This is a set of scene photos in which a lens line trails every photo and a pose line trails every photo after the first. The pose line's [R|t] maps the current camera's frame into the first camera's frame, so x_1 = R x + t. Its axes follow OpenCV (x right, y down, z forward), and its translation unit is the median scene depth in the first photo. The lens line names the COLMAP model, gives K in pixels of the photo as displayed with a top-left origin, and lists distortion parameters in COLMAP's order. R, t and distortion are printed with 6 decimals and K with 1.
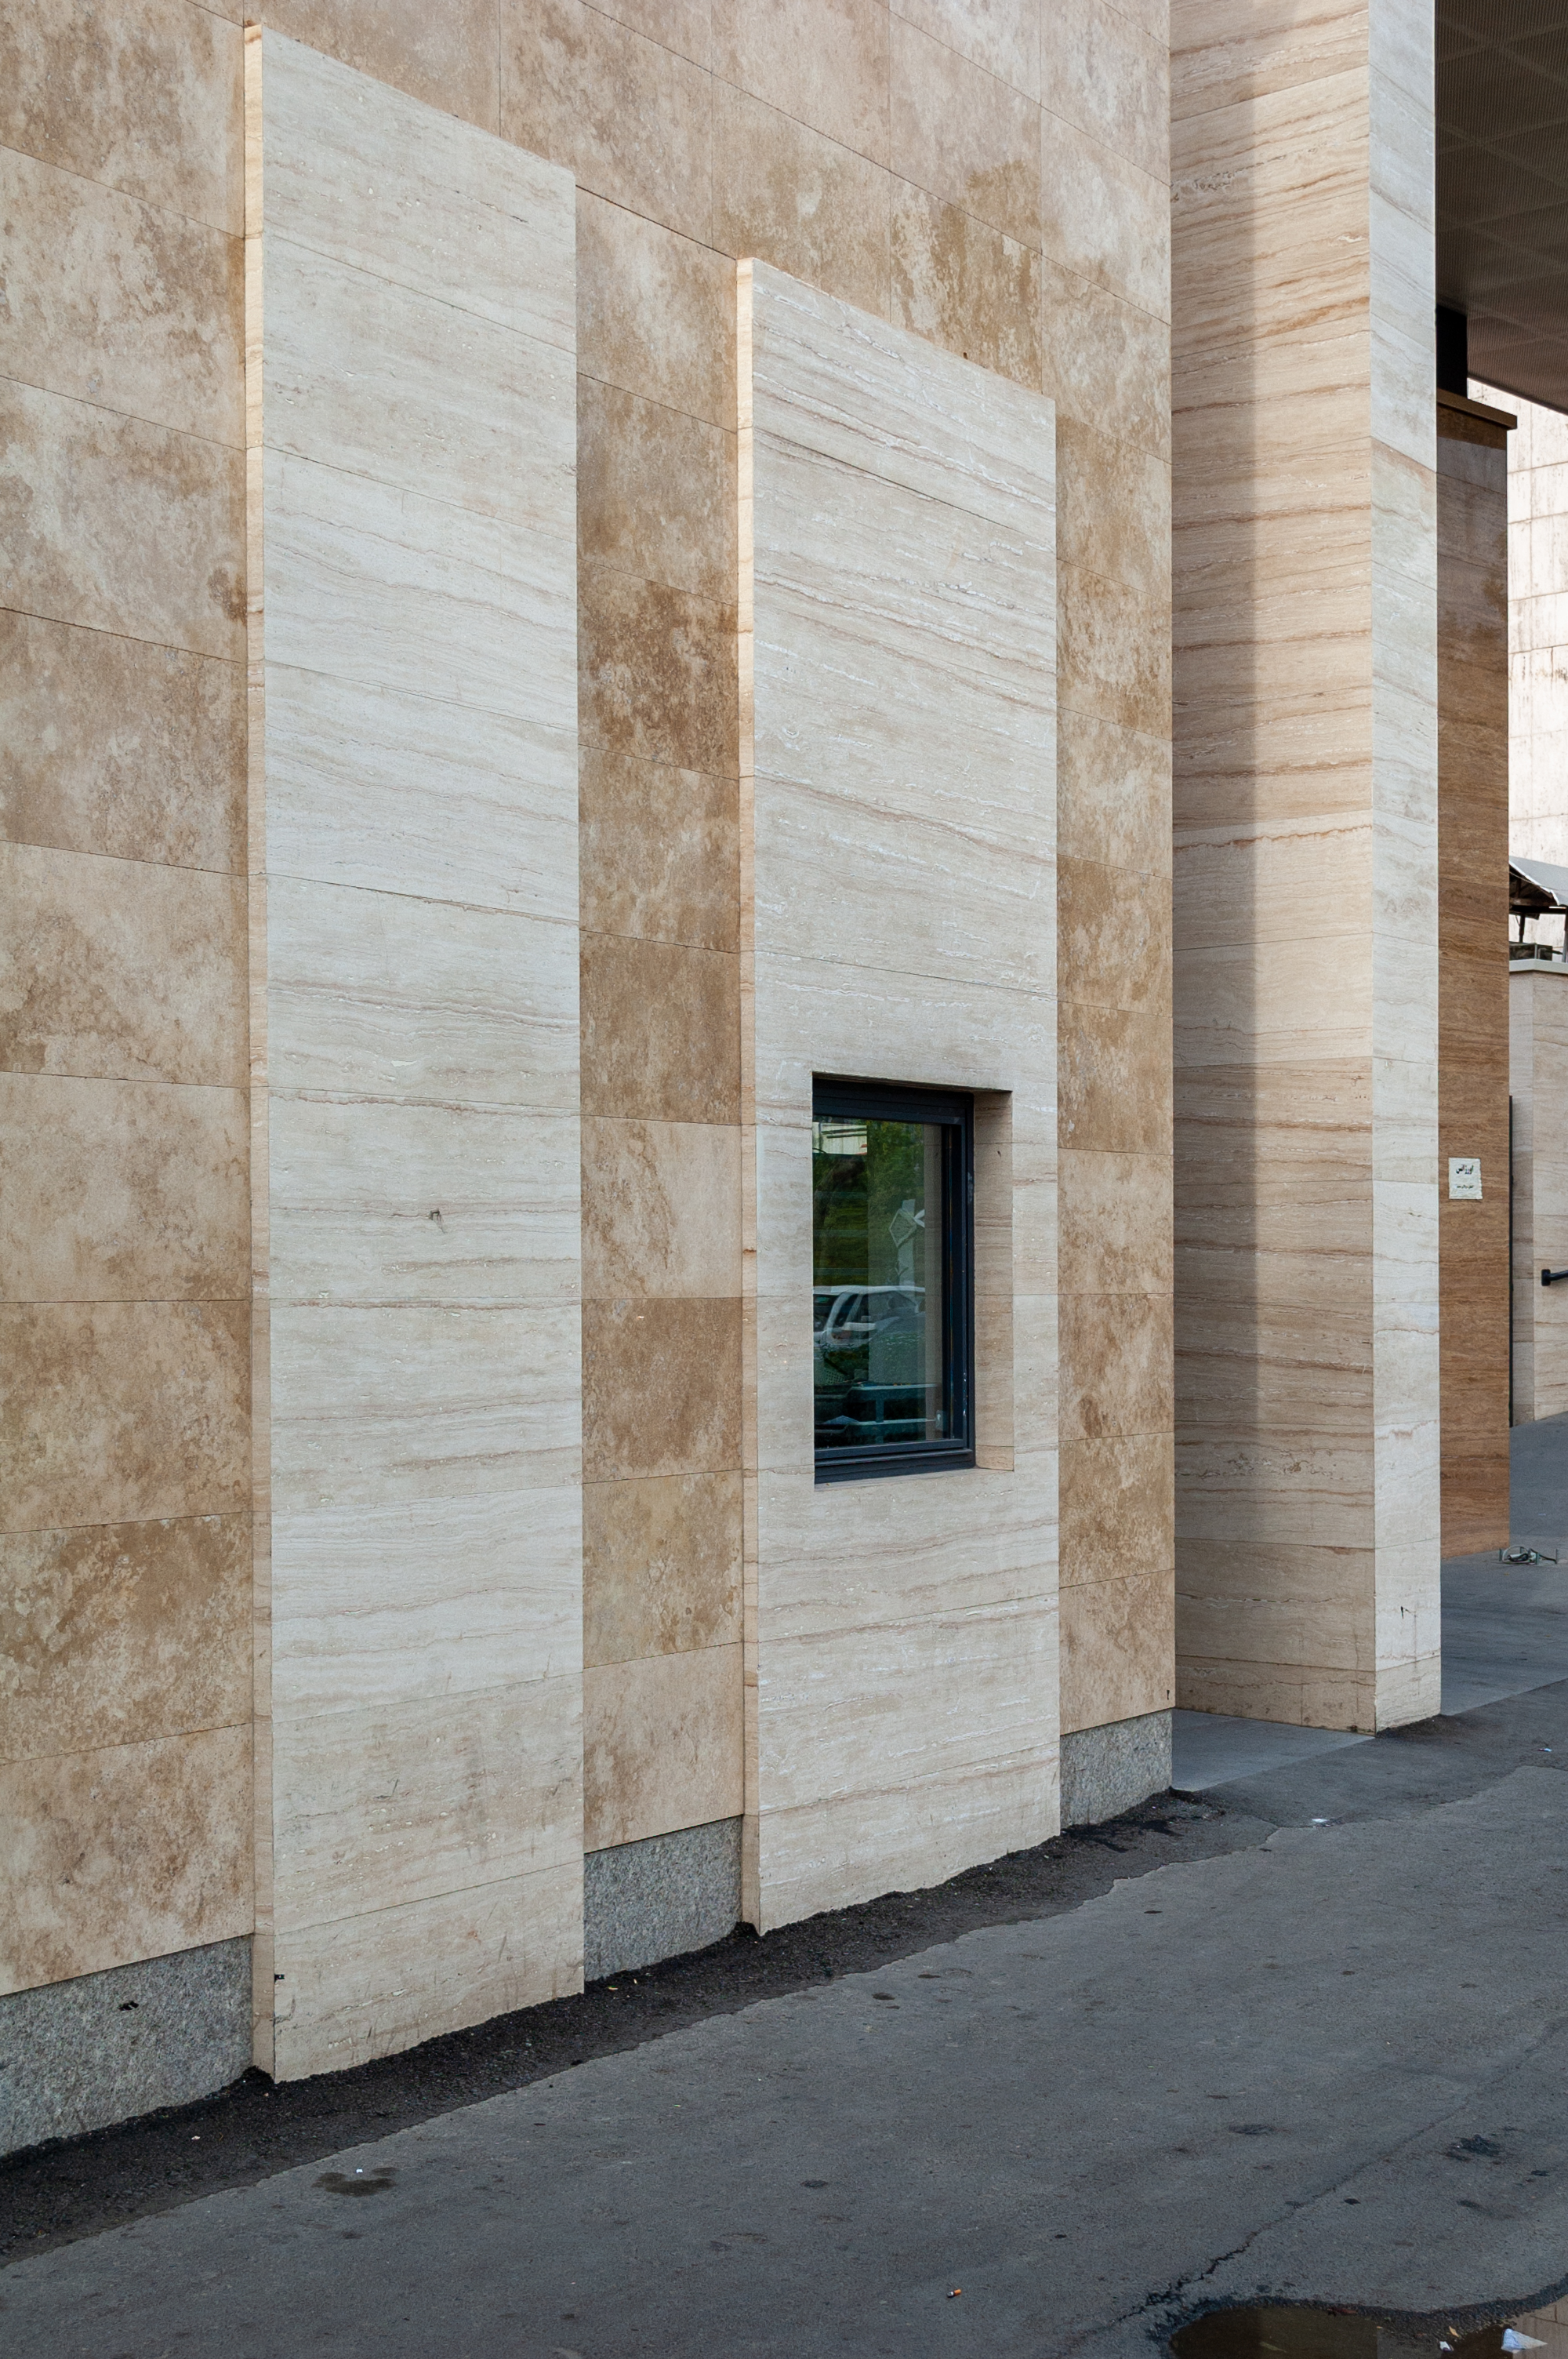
lens RADIAL K [[3218.2, 0, 784.0], [0, 3218.2, 1179.5], [0, 0, 1]] dist [0.032756, -0.009448]
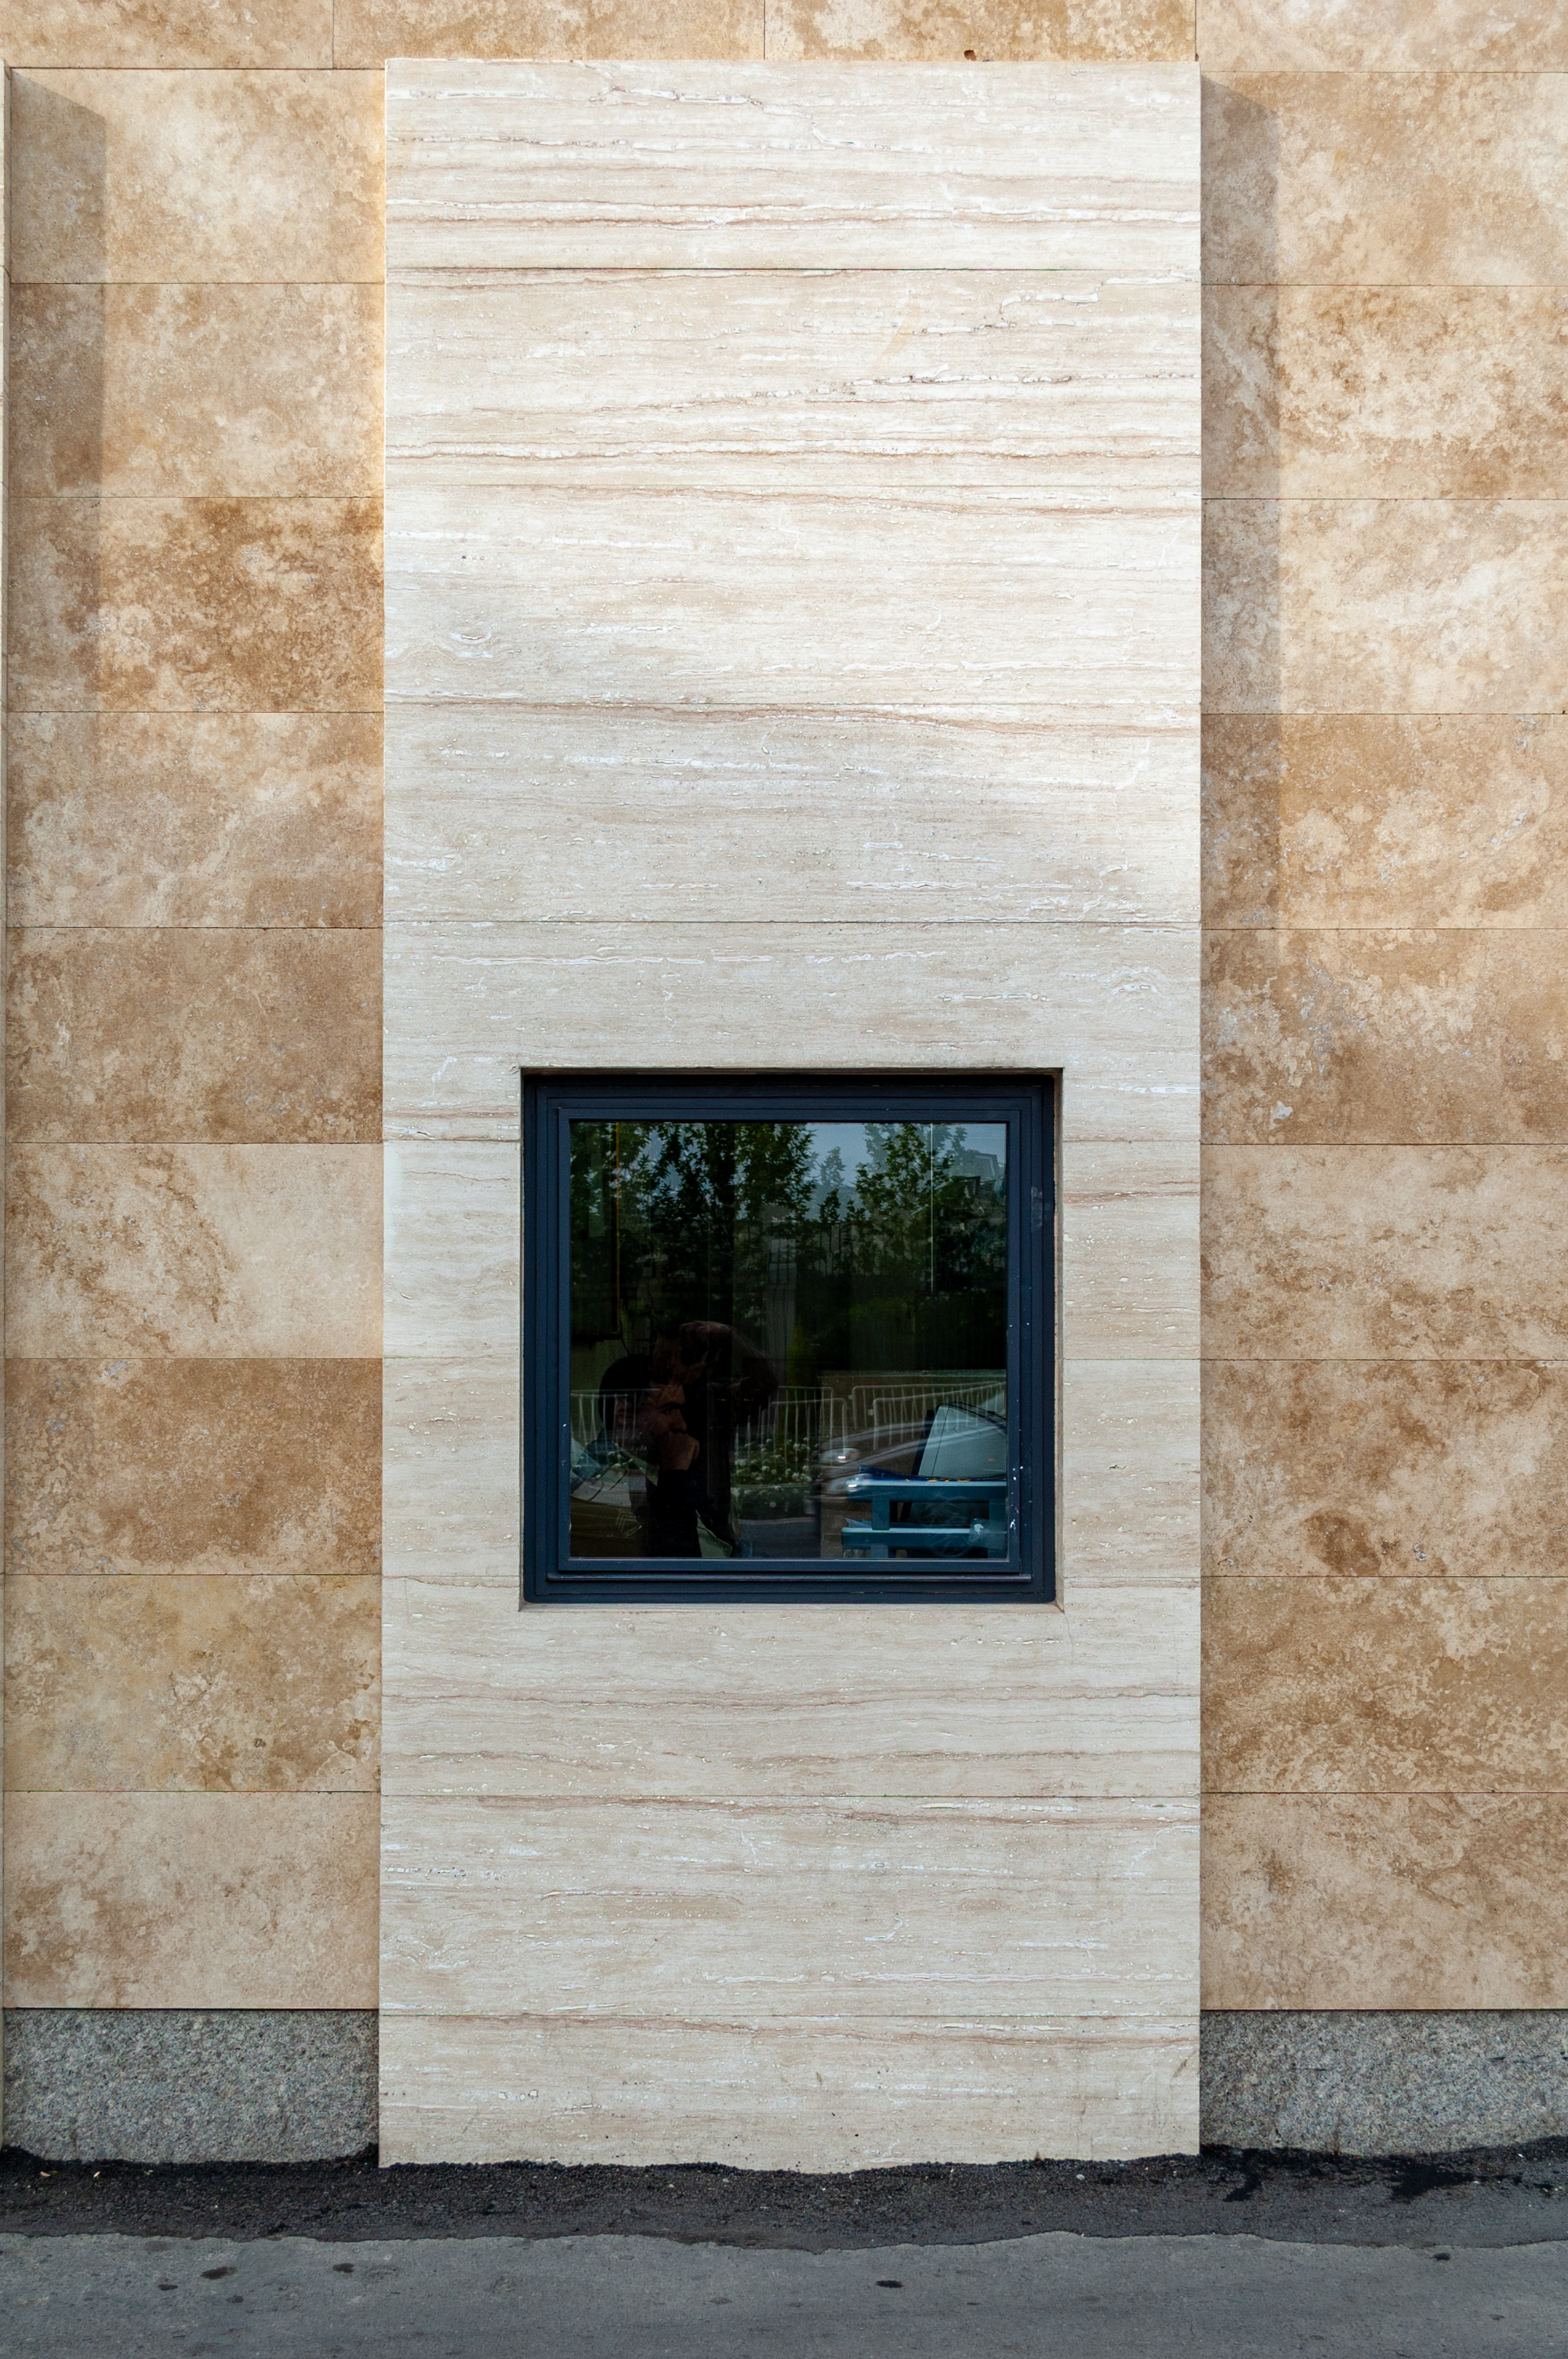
lens RADIAL K [[2924.2, 0, 784.0], [0, 2924.2, 1223.7], [0, 0, 1]] dist [-0.000617, -0.036735]
pose [[0.556775, -0.027970, -0.830192, 0.652338], [0.023675, 0.999561, -0.017798, 0.018743], [0.830326, -0.009745, 0.557193, 0.689165]]
